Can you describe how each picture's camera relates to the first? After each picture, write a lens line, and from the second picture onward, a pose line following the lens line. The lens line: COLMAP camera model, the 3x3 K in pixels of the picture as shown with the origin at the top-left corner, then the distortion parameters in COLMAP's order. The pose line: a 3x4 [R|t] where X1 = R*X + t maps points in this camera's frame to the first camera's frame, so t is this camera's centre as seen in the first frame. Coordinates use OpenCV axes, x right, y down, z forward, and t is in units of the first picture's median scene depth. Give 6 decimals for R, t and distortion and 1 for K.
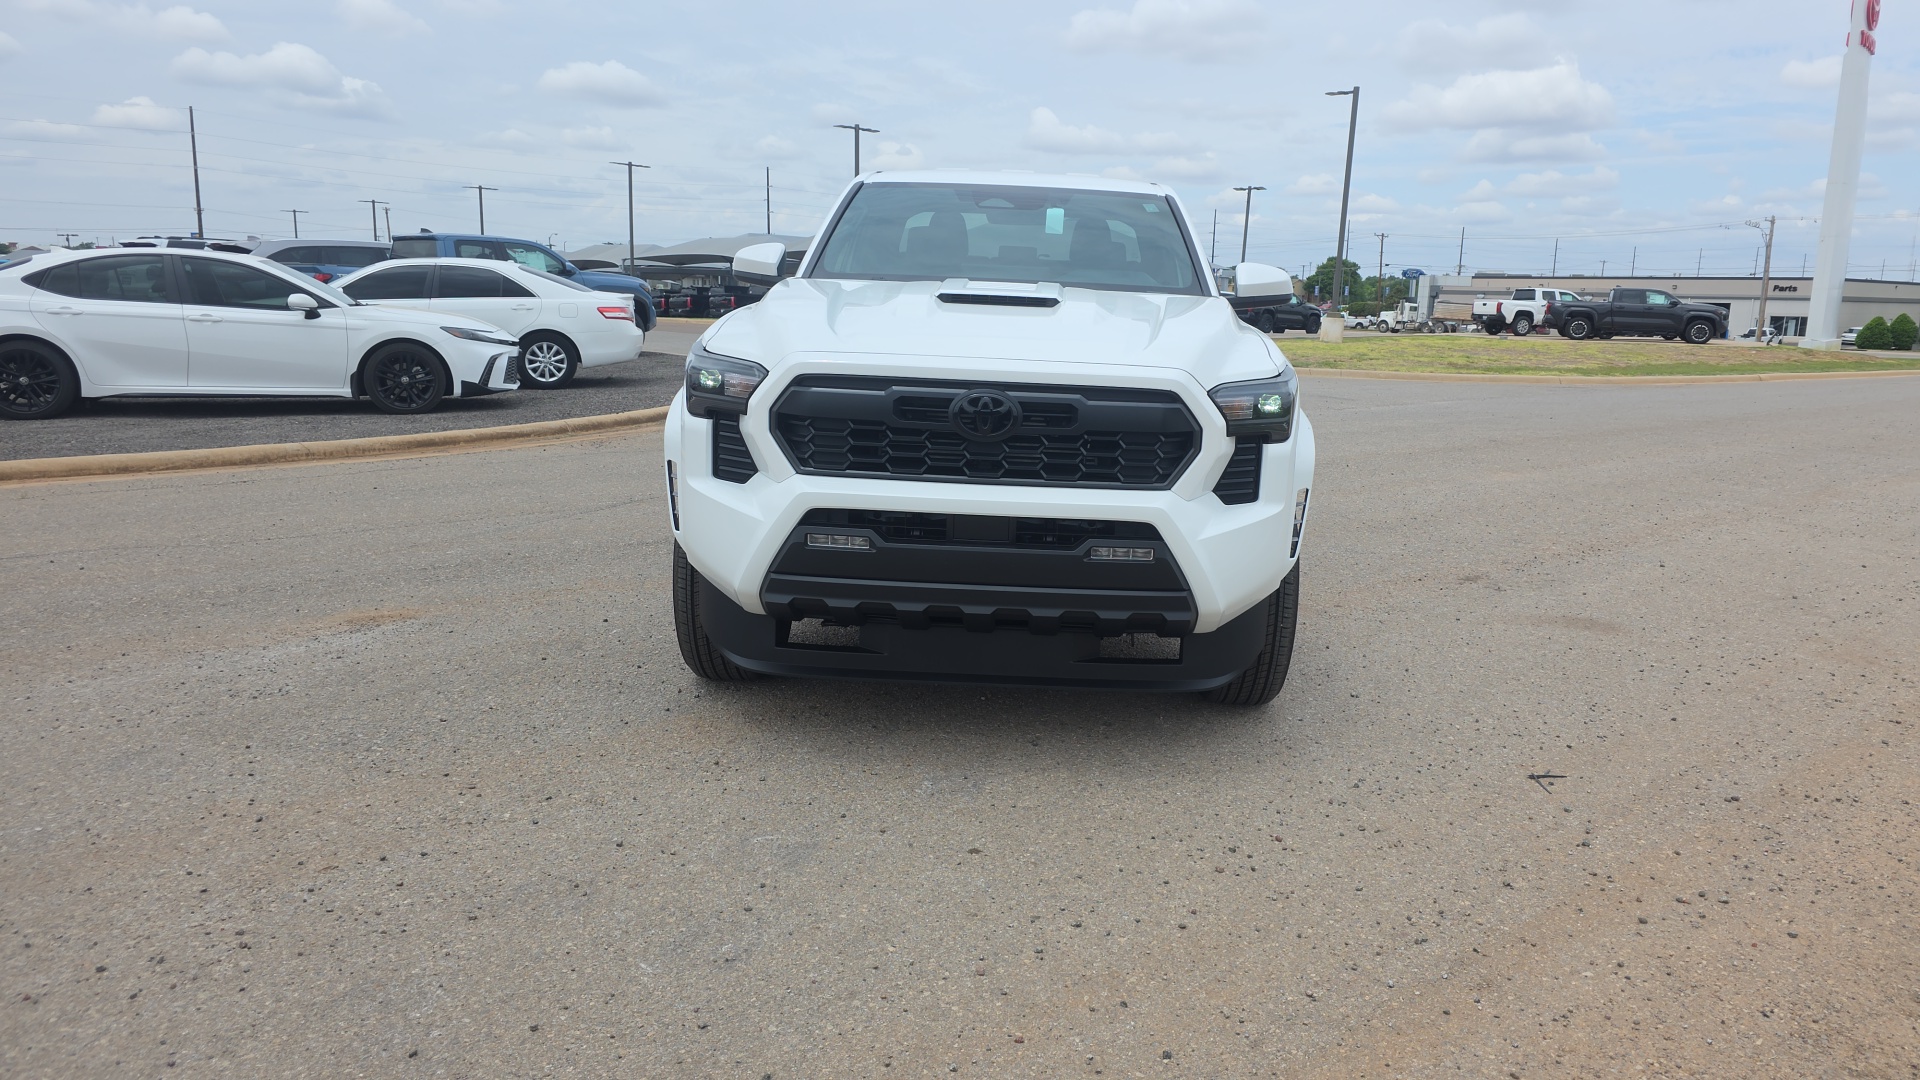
lens RADIAL K [[1281.4, 0, 1028.5], [0, 1281.4, 523.7], [0, 0, 1]] dist [0.082448, -0.074524]
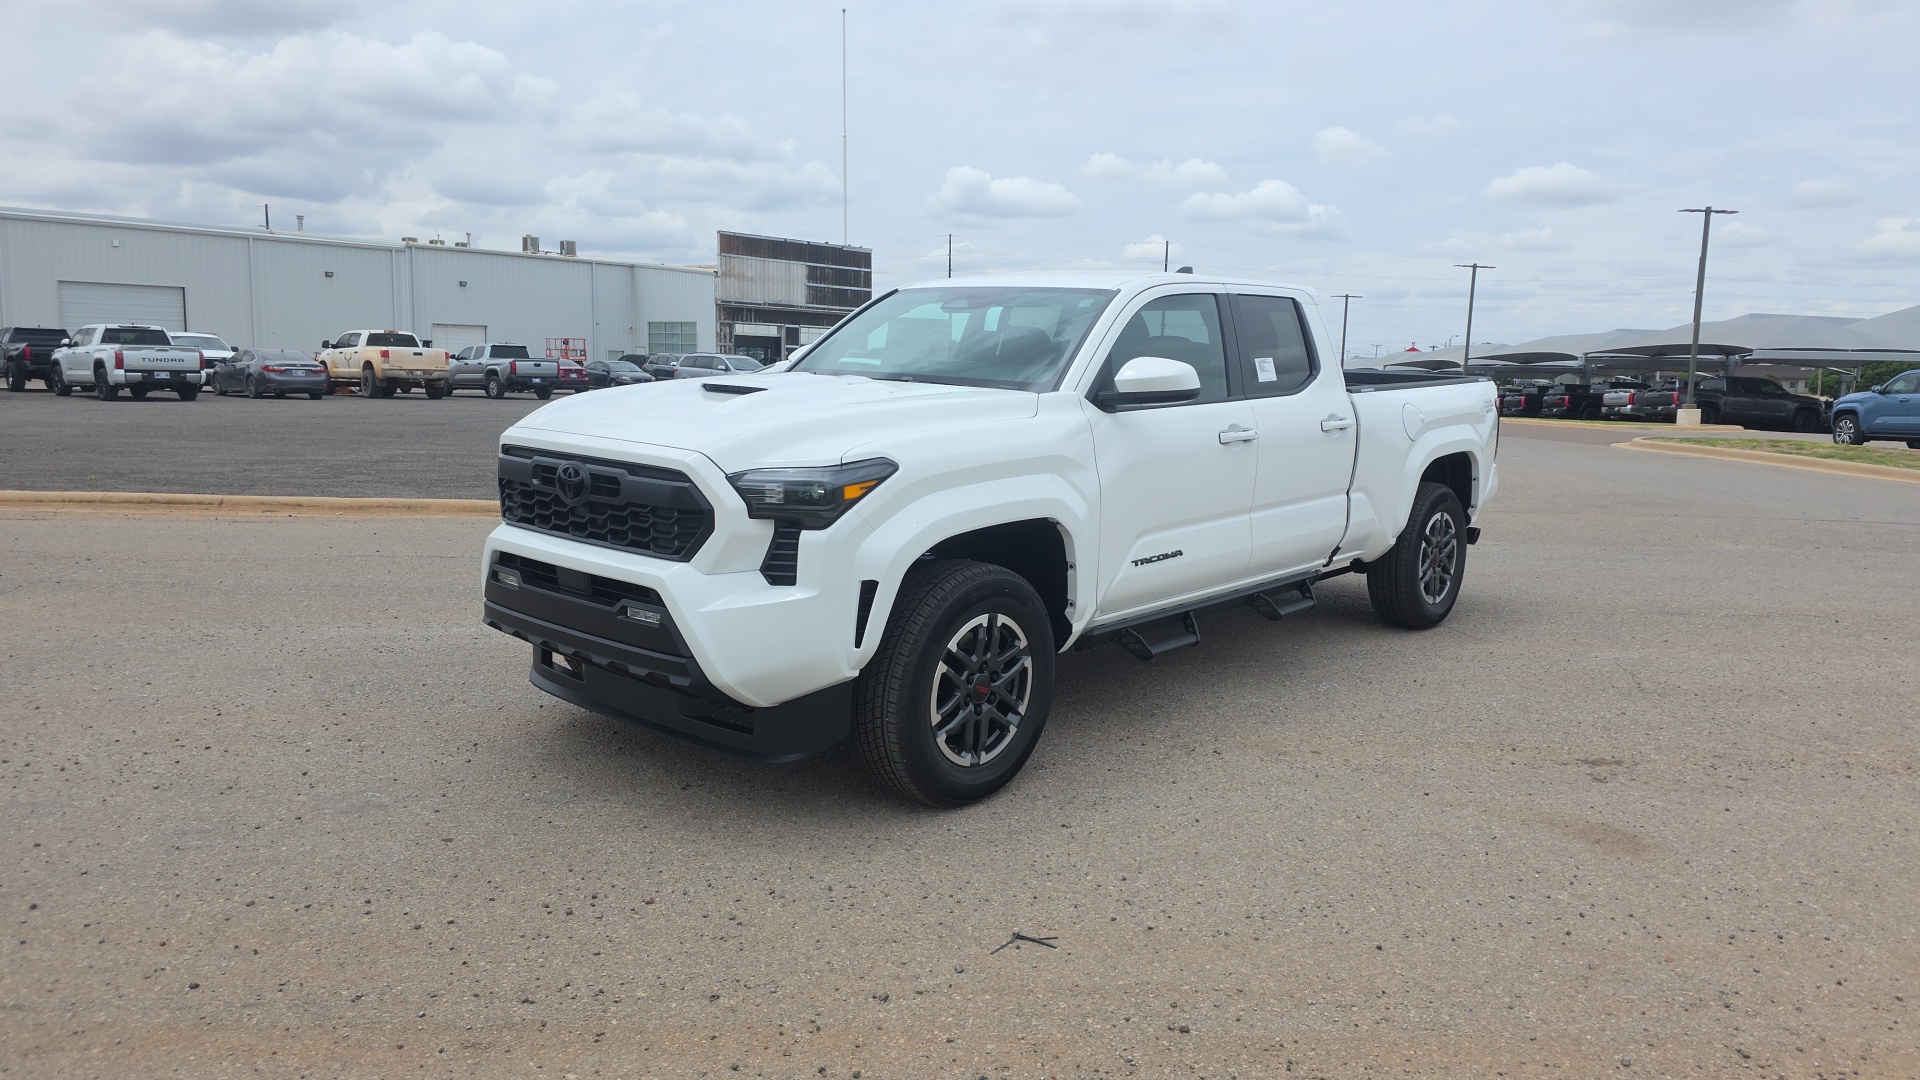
lens RADIAL K [[1280.6, 0, 1003.9], [0, 1280.6, 512.3], [0, 0, 1]] dist [0.080207, -0.087894]
pose [[0.775929, 0.069542, -0.626976, 0.995047], [-0.121930, 0.991695, -0.040903, -0.056164], [0.618925, 0.108185, 0.777964, 0.315984]]
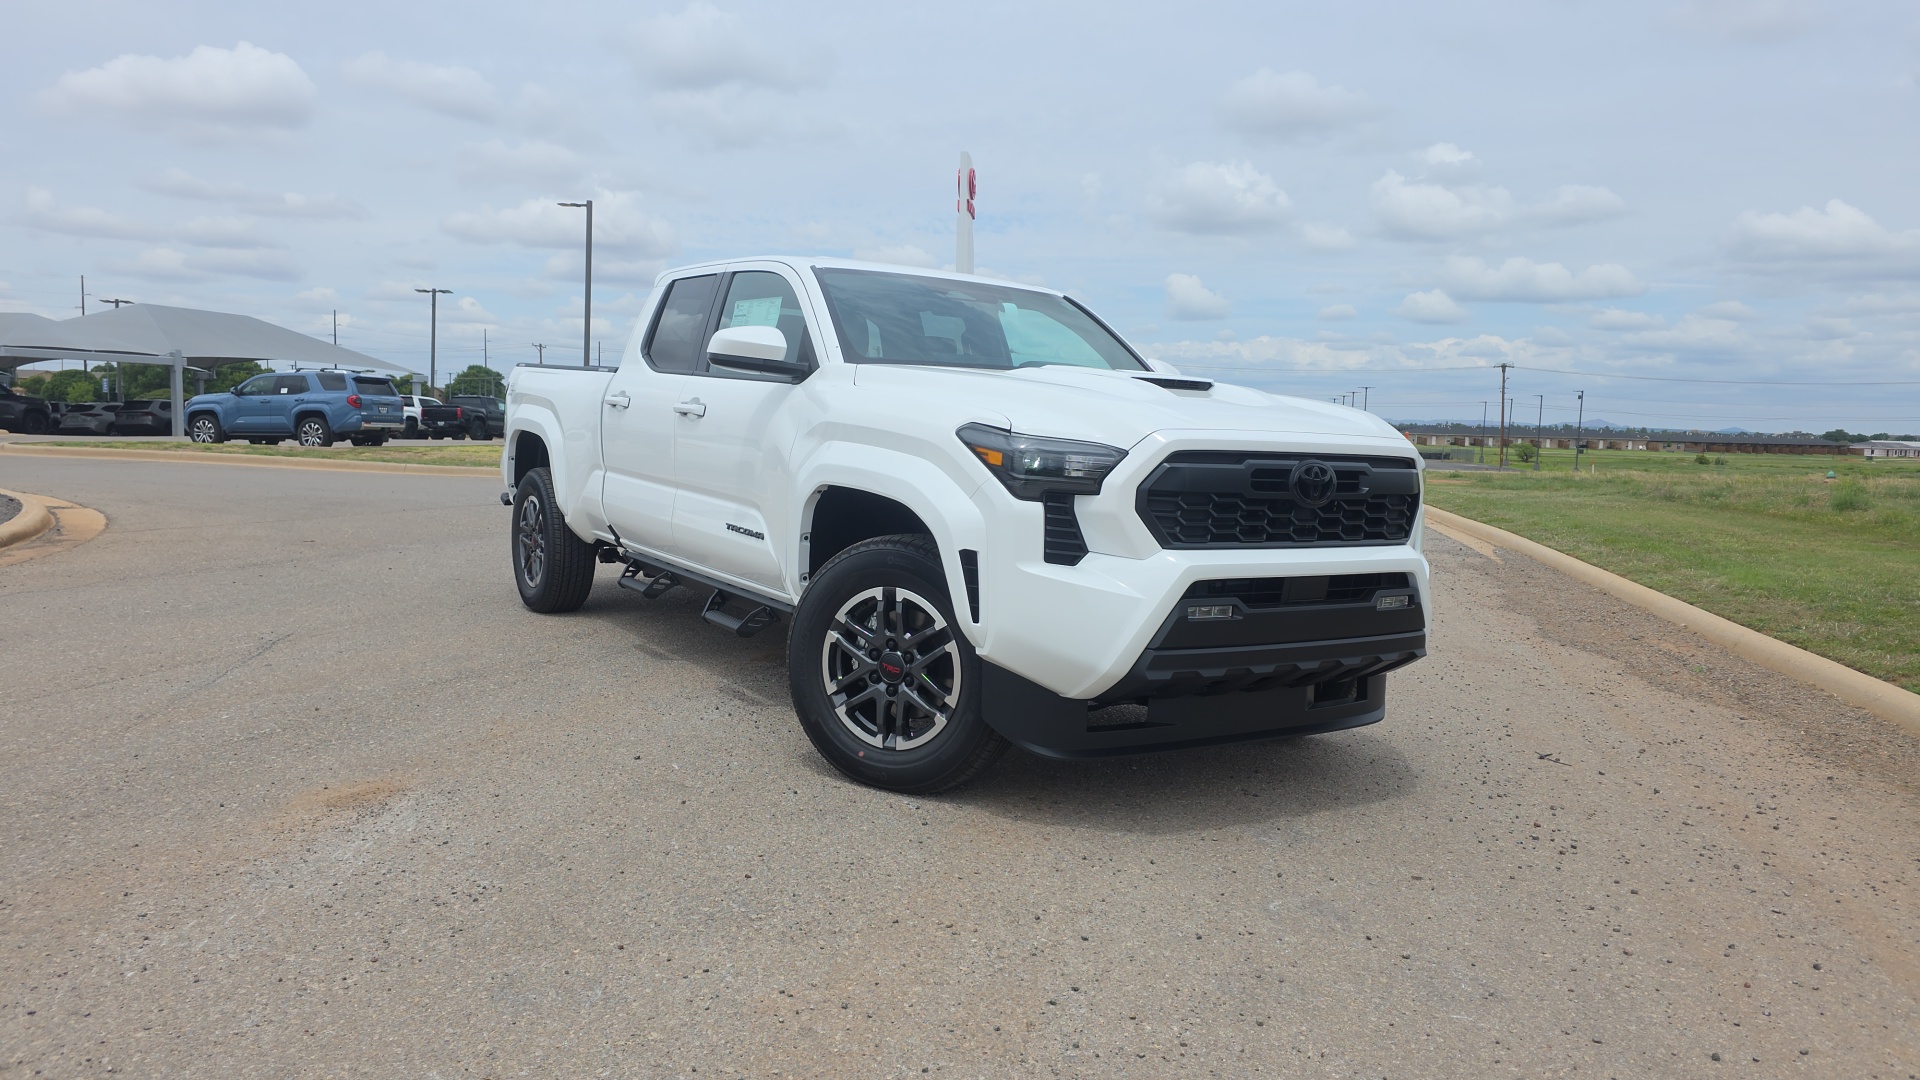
lens RADIAL K [[1287.3, 0, 953.6], [0, 1287.3, 528.1], [0, 0, 1]] dist [0.061866, -0.075678]
pose [[0.836077, -0.047053, 0.546591, -0.869846], [0.090772, 0.994448, -0.053240, -0.016196], [-0.541051, 0.094128, 0.835706, 0.243985]]
